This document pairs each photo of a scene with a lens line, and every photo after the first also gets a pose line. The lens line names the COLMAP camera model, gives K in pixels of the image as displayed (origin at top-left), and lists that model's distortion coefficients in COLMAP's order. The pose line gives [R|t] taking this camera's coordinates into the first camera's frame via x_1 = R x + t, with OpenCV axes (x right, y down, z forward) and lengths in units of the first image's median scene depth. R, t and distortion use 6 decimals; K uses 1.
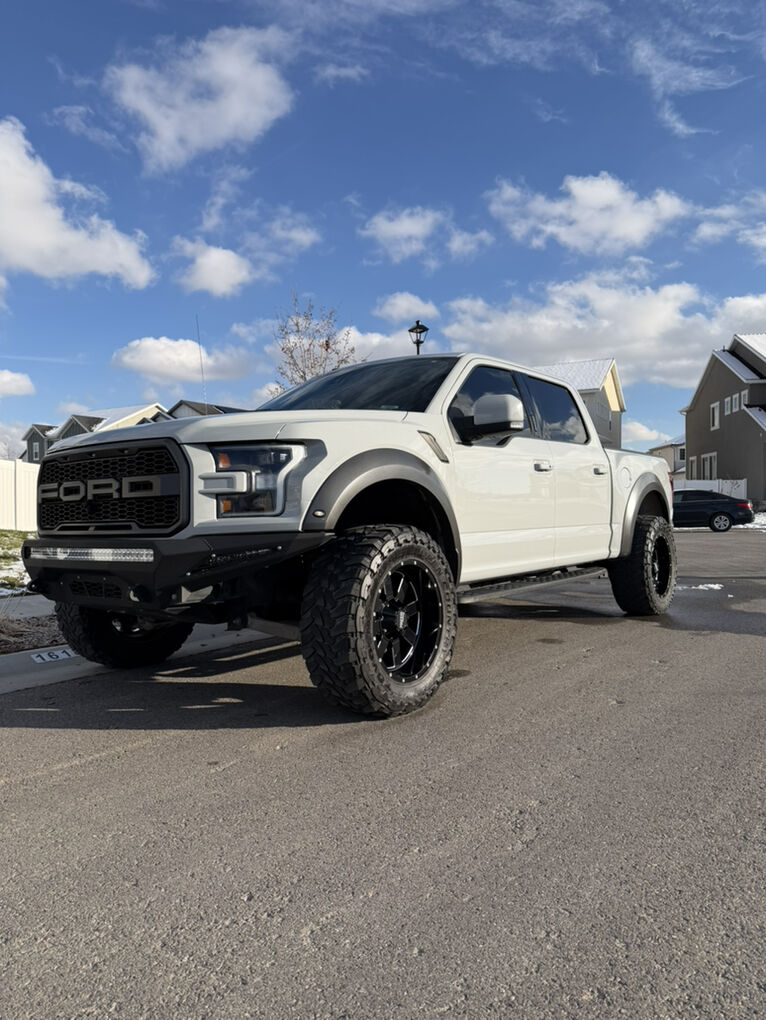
lens RADIAL K [[741.3, 0, 383.0], [0, 741.3, 510.0], [0, 0, 1]] dist [0.069990, -0.080640]
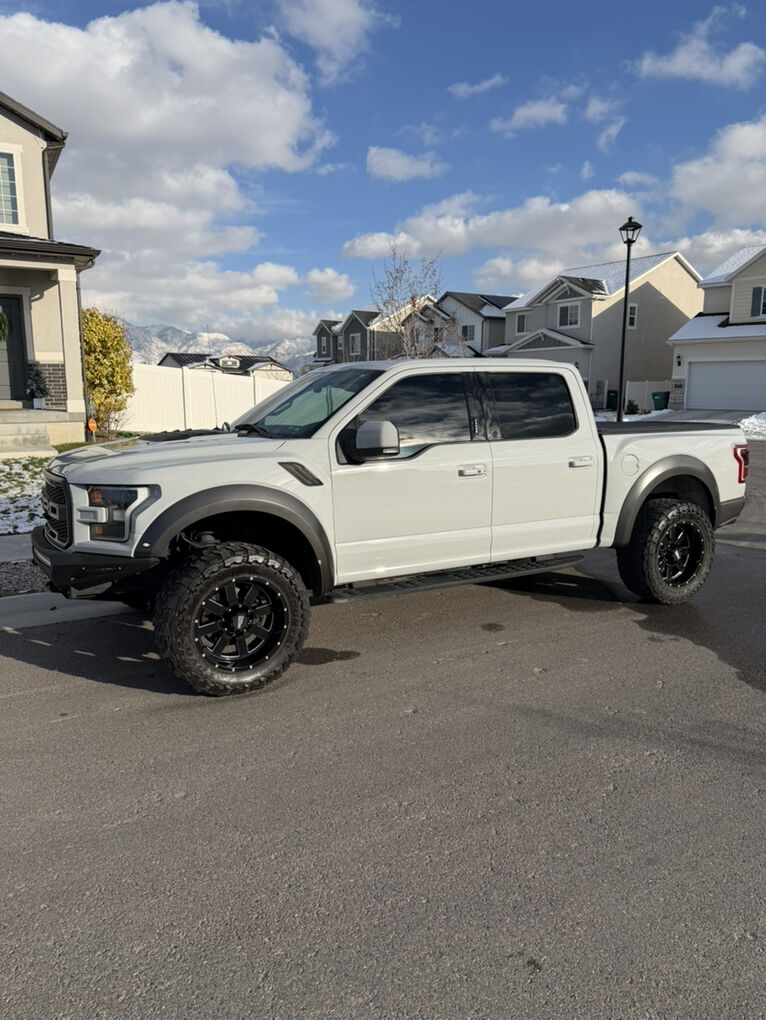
lens RADIAL K [[749.3, 0, 383.0], [0, 749.3, 510.0], [0, 0, 1]] dist [0.007864, 0.000266]
pose [[0.907505, 0.079636, -0.412423, 0.788340], [-0.006228, 0.984307, 0.176357, -0.275500], [0.419995, -0.157476, 0.893759, 0.003145]]
